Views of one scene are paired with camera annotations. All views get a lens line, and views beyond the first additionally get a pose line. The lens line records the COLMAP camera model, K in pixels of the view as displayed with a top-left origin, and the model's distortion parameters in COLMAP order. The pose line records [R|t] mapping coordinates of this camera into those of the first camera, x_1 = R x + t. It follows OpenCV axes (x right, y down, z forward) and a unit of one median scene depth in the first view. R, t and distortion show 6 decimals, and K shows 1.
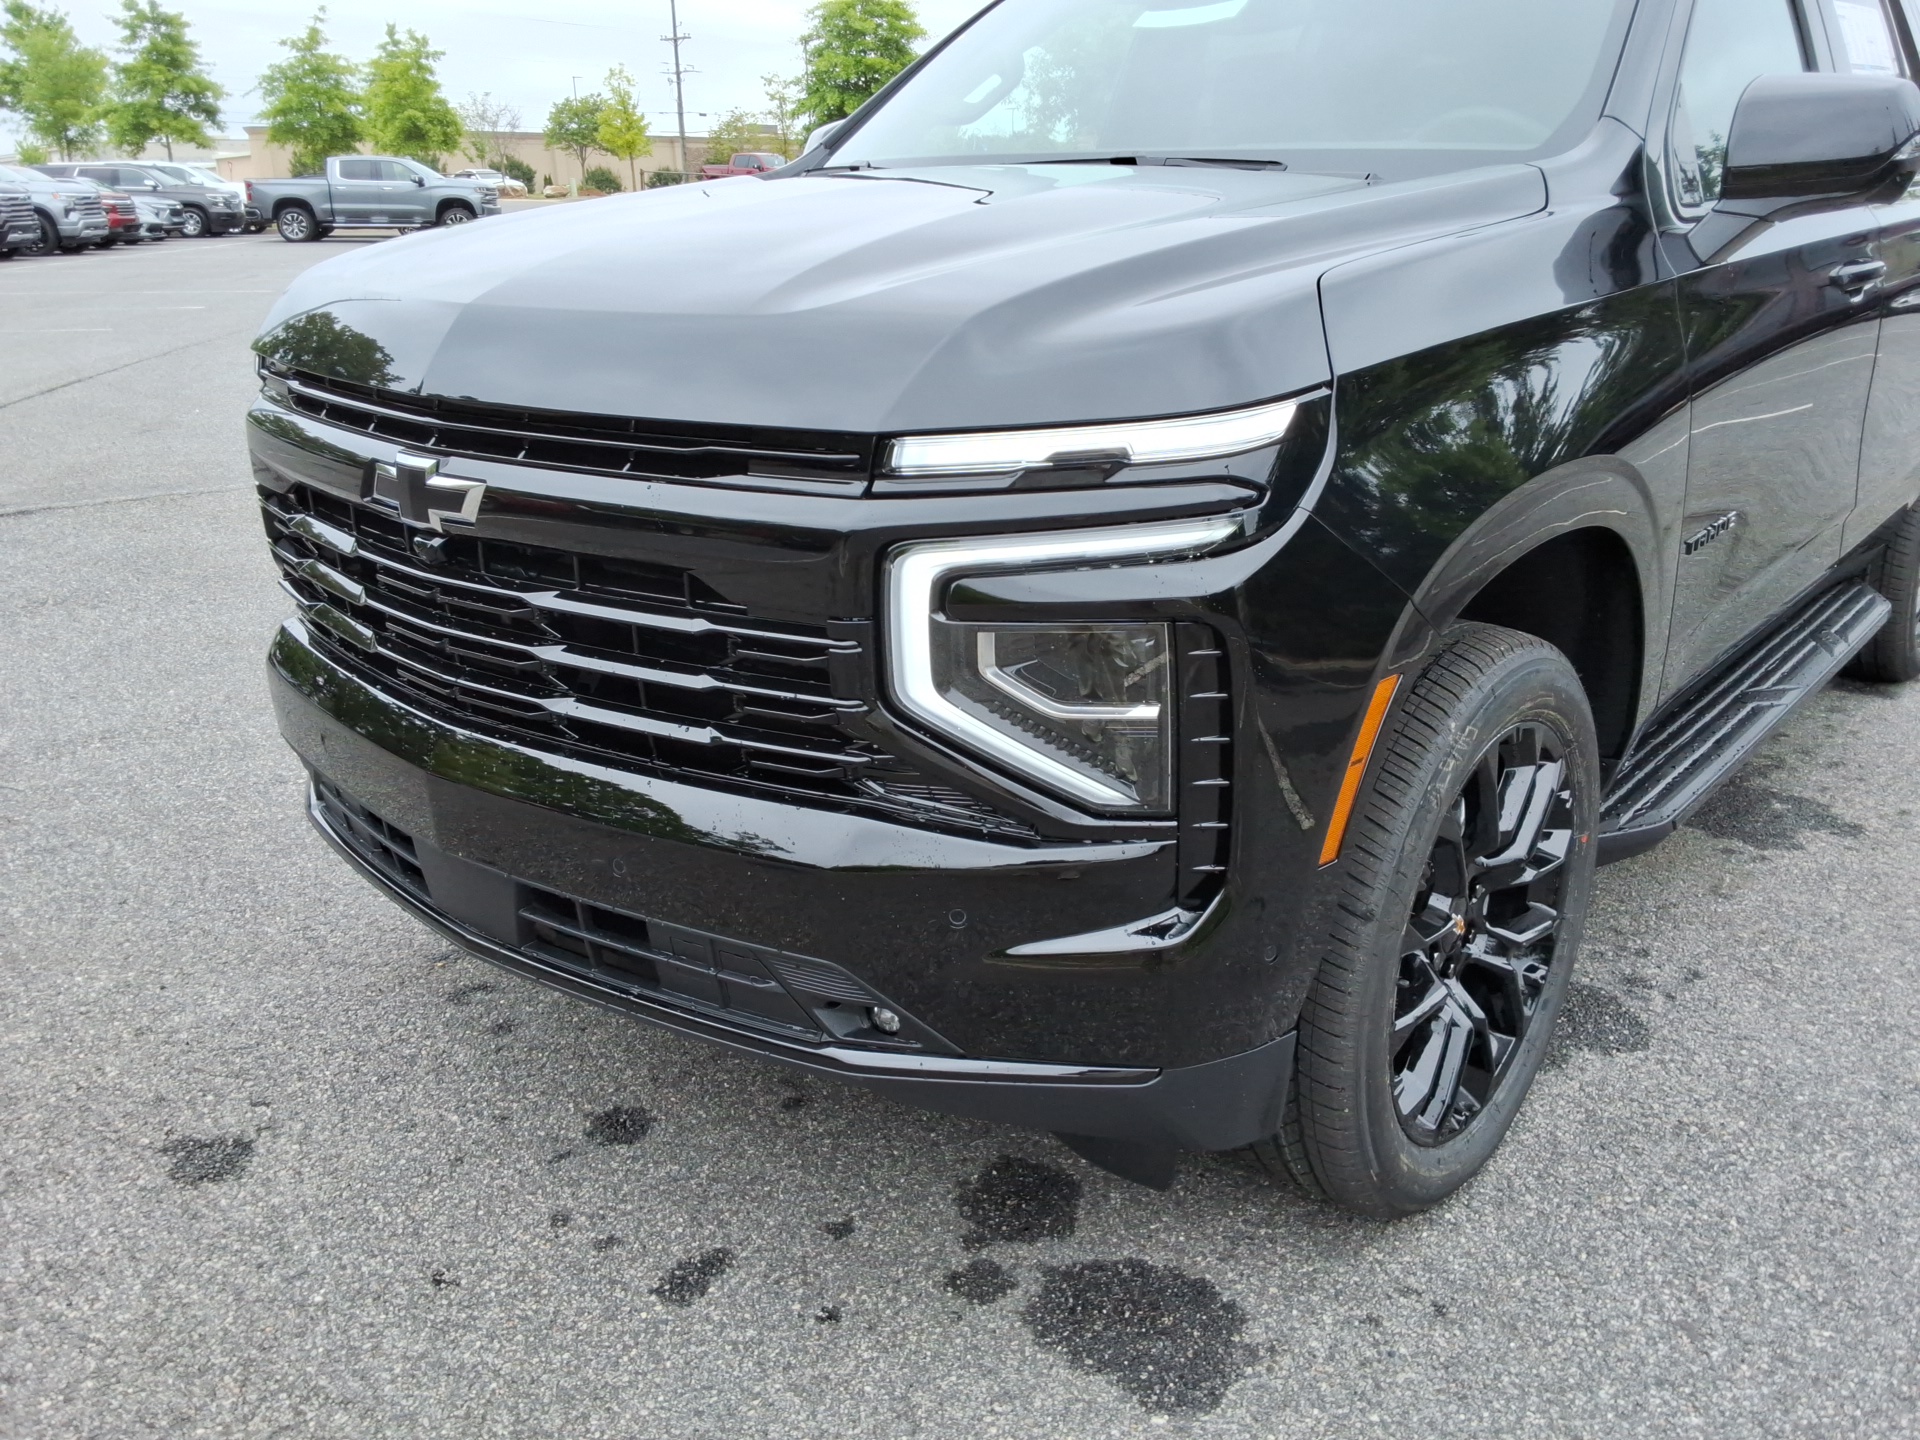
lens RADIAL K [[1559.9, 0, 944.9], [0, 1559.9, 667.5], [0, 0, 1]] dist [0.008145, -0.003965]
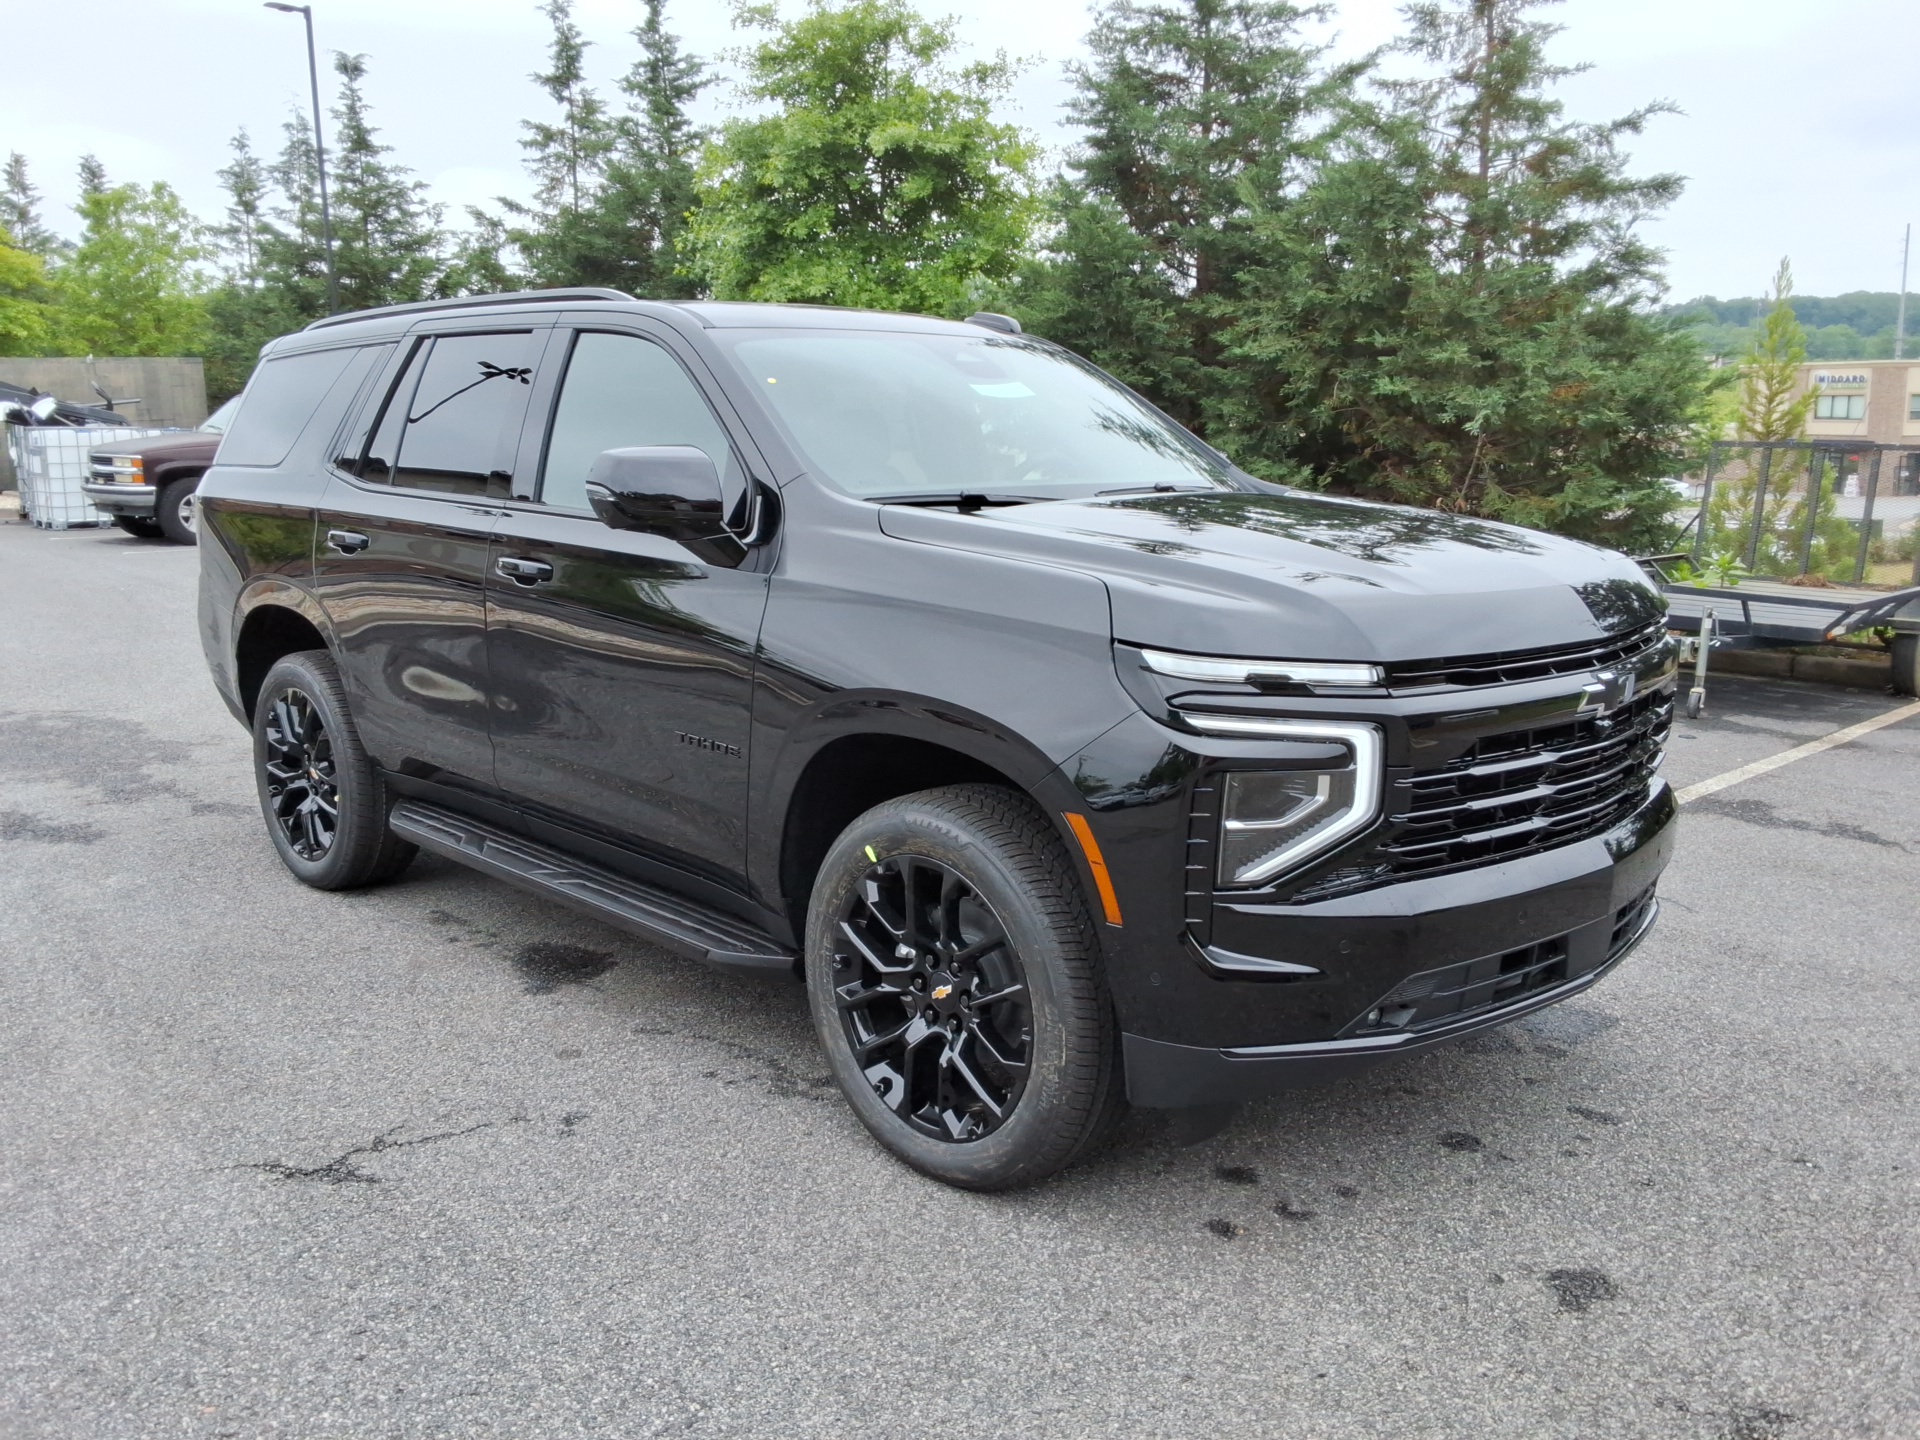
lens RADIAL K [[1531.9, 0, 977.3], [0, 1531.9, 715.8], [0, 0, 1]] dist [0.111103, -0.166809]
pose [[0.079697, -0.172617, 0.981760, -1.504163], [0.302546, 0.942622, 0.141176, -0.393653], [-0.949797, 0.285776, 0.127348, 1.070467]]
